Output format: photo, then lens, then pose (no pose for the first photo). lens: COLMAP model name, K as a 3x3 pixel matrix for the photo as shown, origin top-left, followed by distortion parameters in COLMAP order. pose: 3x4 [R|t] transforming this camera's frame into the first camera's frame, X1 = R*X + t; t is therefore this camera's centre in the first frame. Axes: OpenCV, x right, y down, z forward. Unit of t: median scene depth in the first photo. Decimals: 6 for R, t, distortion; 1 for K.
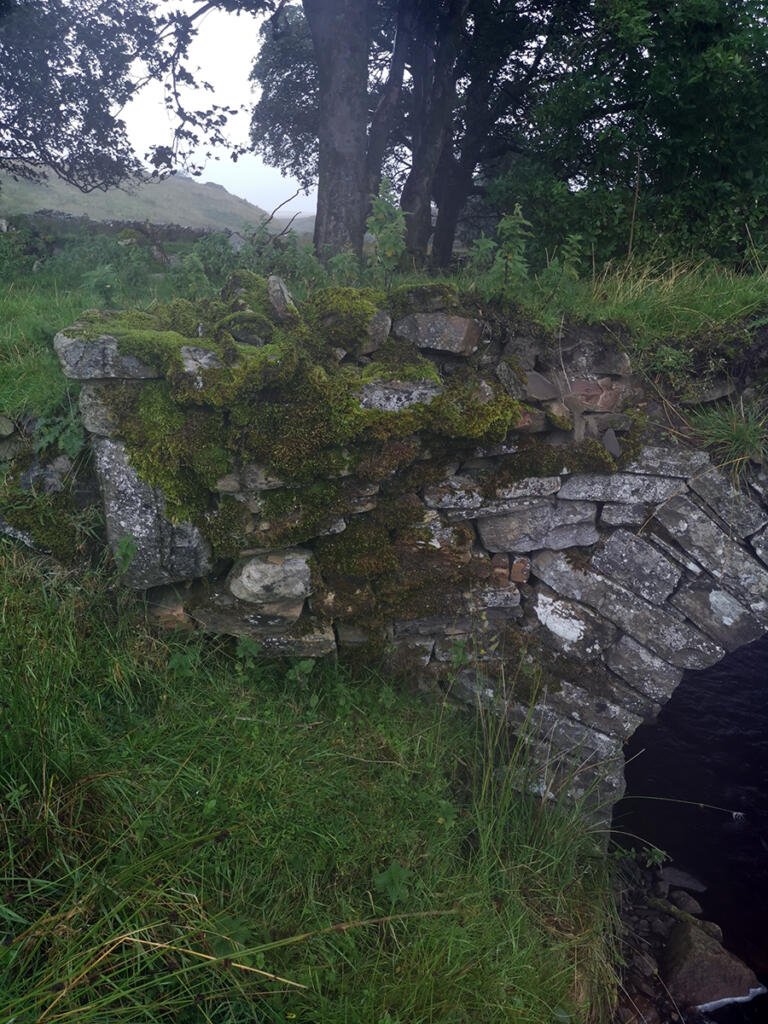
lens RADIAL K [[833.4, 0, 384.1], [0, 833.4, 510.0], [0, 0, 1]] dist [0.009099, 0.000635]
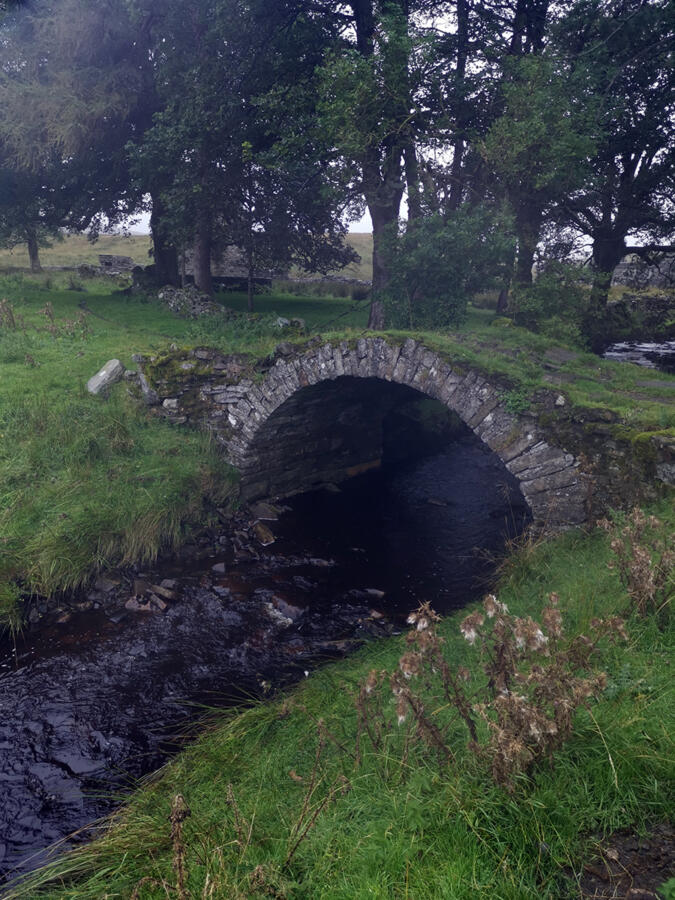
lens RADIAL K [[732.5, 0, 337.5], [0, 732.5, 451.0], [0, 0, 1]] dist [0.009099, 0.000635]
pose [[0.911065, 0.063714, -0.407309, 2.457345], [-0.102944, 0.991847, -0.075114, 0.563495], [0.399202, 0.110364, 0.910196, -2.425993]]
